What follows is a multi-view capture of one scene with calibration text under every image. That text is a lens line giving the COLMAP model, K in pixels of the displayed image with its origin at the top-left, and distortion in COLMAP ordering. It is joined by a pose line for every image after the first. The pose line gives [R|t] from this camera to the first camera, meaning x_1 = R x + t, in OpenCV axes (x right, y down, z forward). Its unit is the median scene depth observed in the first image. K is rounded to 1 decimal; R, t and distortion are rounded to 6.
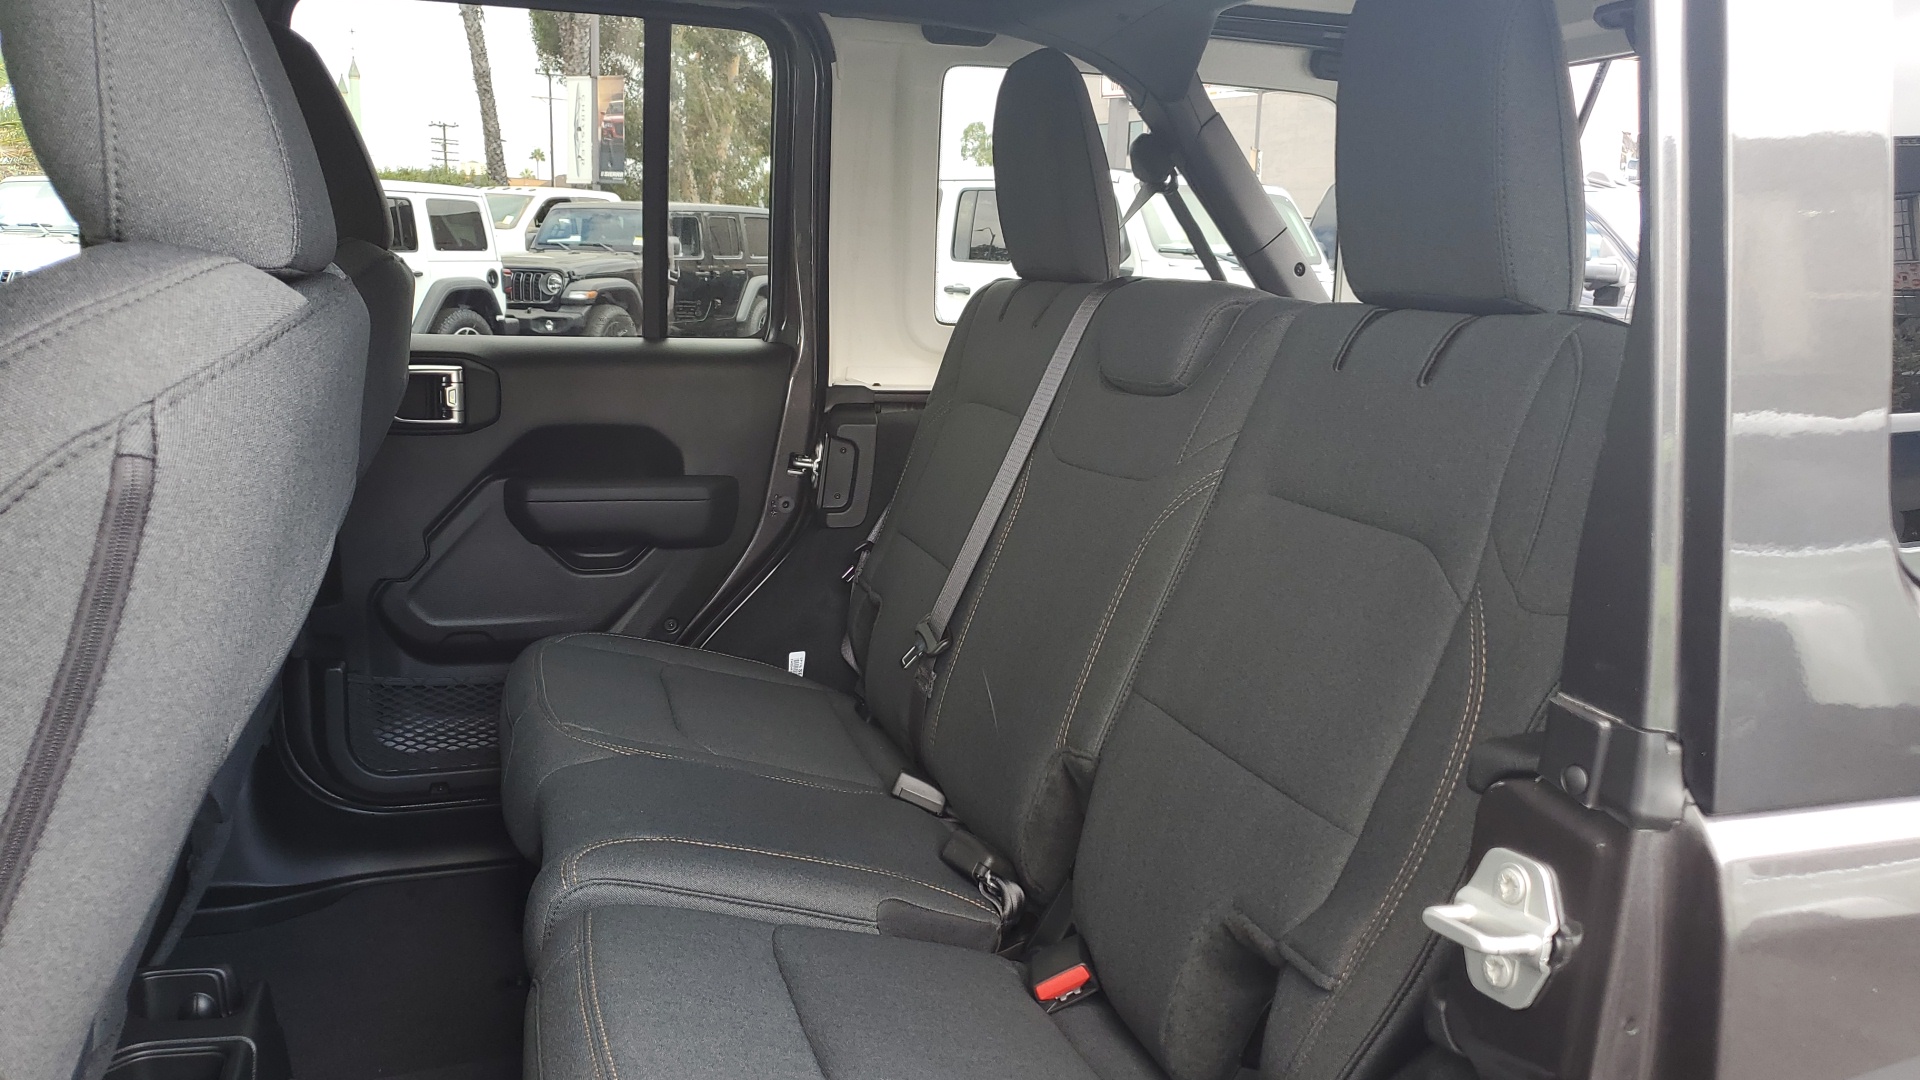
lens RADIAL K [[1506.6, 0, 965.9], [0, 1506.6, 522.7], [0, 0, 1]] dist [0.046753, -0.070537]
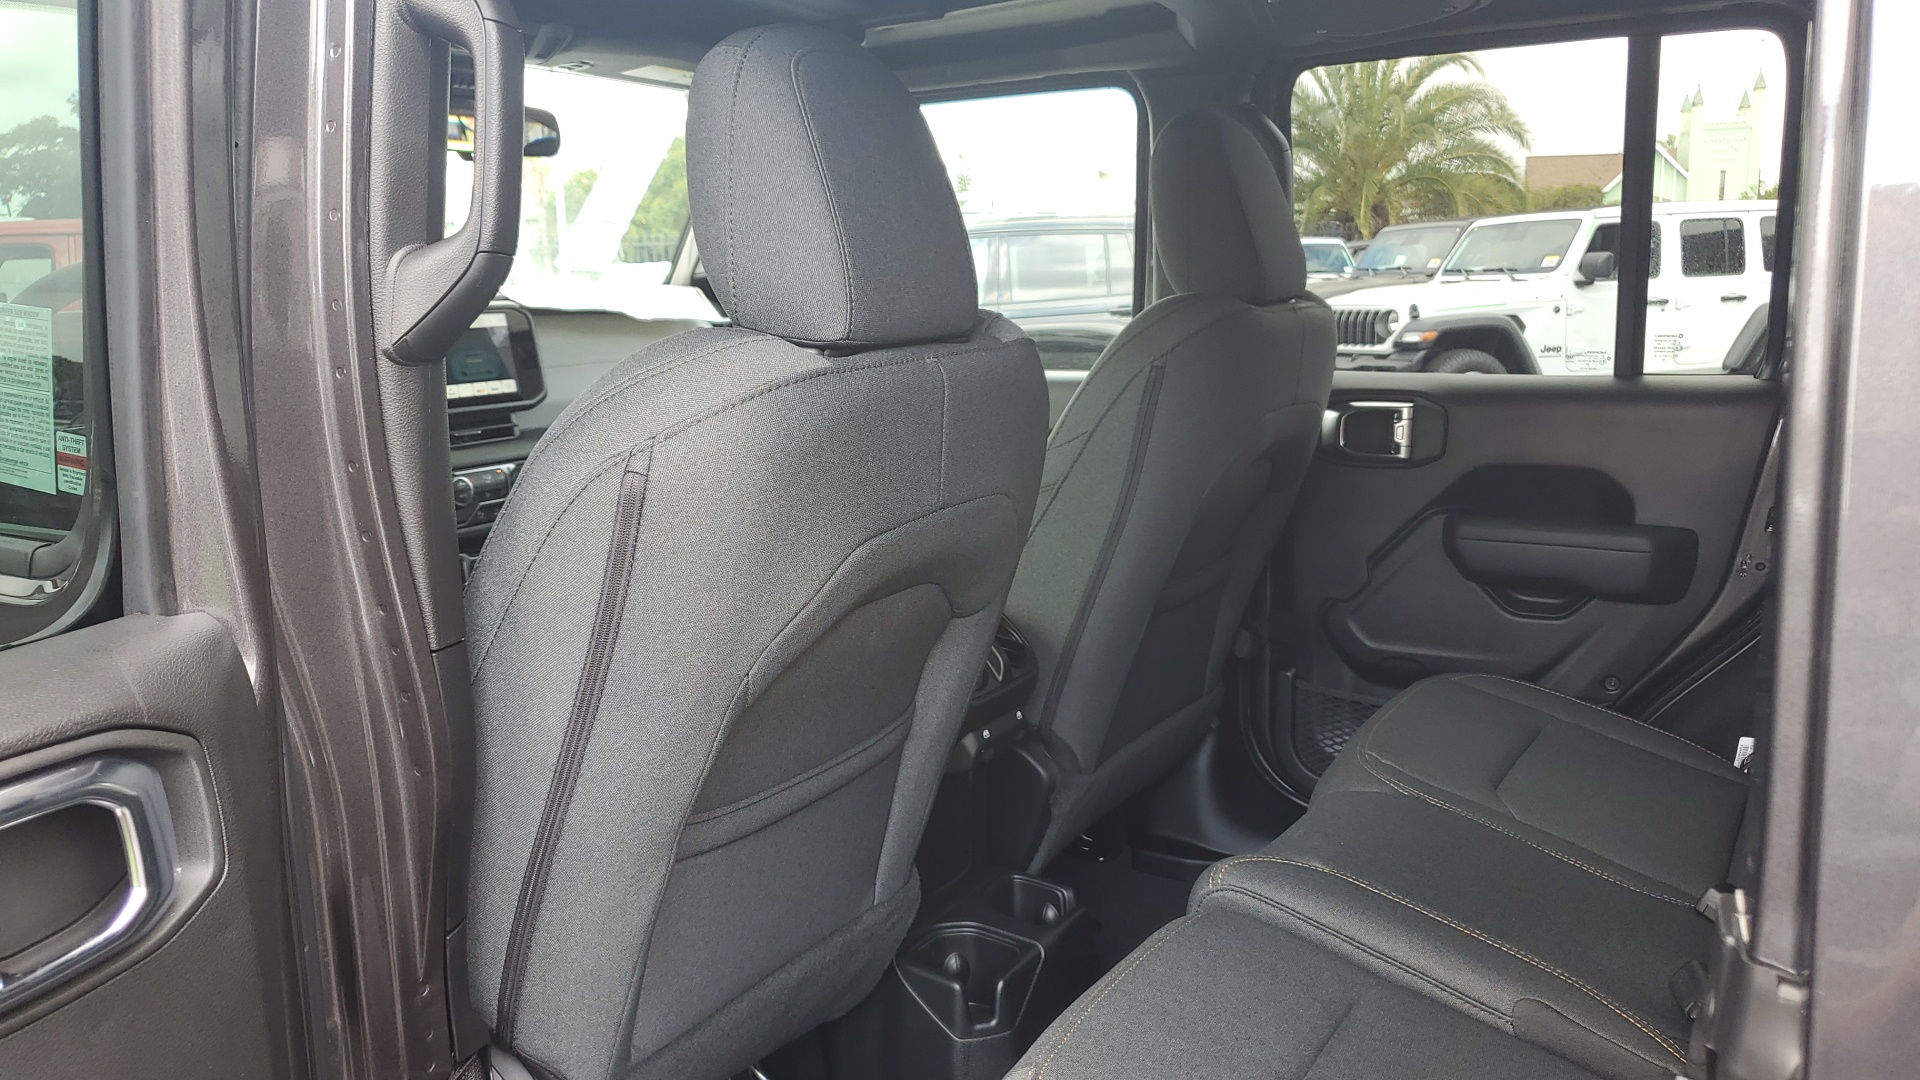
lens RADIAL K [[1506.6, 0, 948.1], [0, 1506.6, 545.6], [0, 0, 1]] dist [0.046753, -0.070537]
pose [[0.645465, 0.087733, -0.758735, 0.259992], [-0.088605, 0.995275, 0.039707, -0.019017], [0.758633, 0.041598, 0.650189, 0.082751]]
